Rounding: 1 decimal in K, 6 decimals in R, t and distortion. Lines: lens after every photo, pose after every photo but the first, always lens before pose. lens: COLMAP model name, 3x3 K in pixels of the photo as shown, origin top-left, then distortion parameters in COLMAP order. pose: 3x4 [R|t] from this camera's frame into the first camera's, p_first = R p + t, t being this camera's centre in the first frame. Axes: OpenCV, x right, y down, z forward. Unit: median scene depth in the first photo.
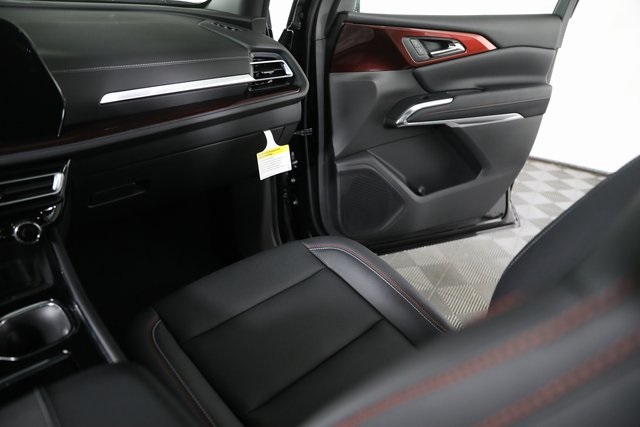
lens RADIAL K [[430.8, 0, 320.0], [0, 430.8, 213.5], [0, 0, 1]] dist [-0.118207, 0.084309]
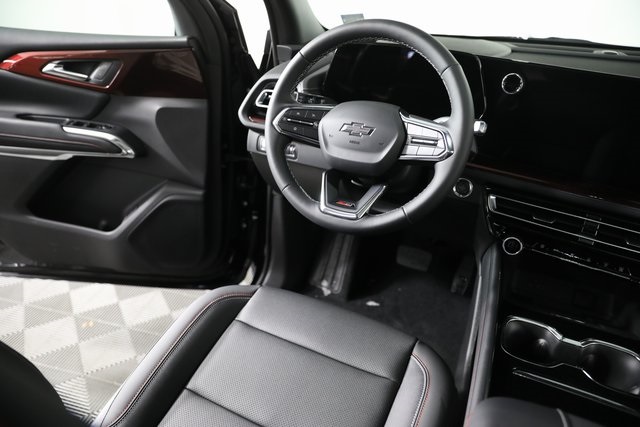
lens RADIAL K [[430.8, 0, 320.0], [0, 430.8, 213.5], [0, 0, 1]] dist [-0.118207, 0.084309]
pose [[0.316347, 0.412801, -0.854119, -0.096356], [-0.447622, 0.858779, 0.249264, -0.000286], [0.836396, 0.303469, 0.456452, -0.180276]]
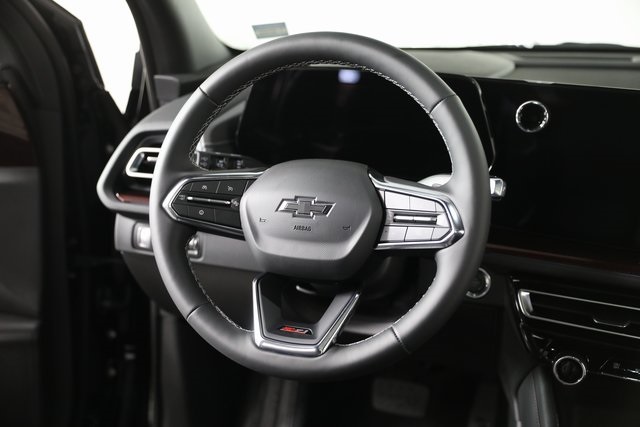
lens RADIAL K [[668.4, 0, 320.0], [0, 668.4, 213.5], [0, 0, 1]] dist [0.004665, 0.008833]
pose [[0.471040, 0.243454, -0.847851, -0.157163], [-0.392281, 0.918702, 0.045859, -0.002030], [0.790087, 0.310994, 0.528248, -0.195148]]
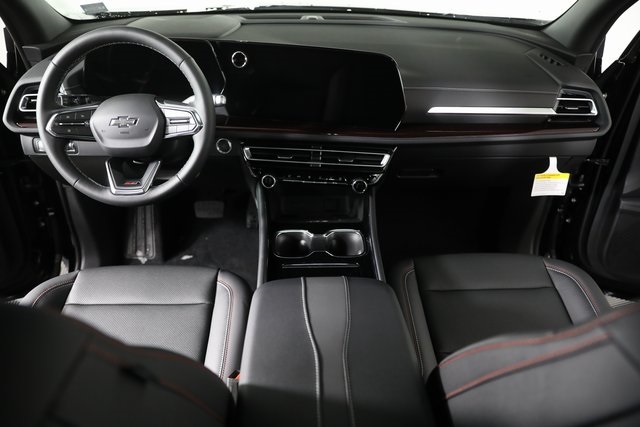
lens RADIAL K [[430.8, 0, 320.0], [0, 430.8, 213.5], [0, 0, 1]] dist [-0.118207, 0.084309]
pose [[0.736705, 0.352621, -0.576996, 0.125683], [-0.300261, 0.935124, 0.188113, -0.082678], [0.605895, 0.034665, 0.794789, -0.283950]]
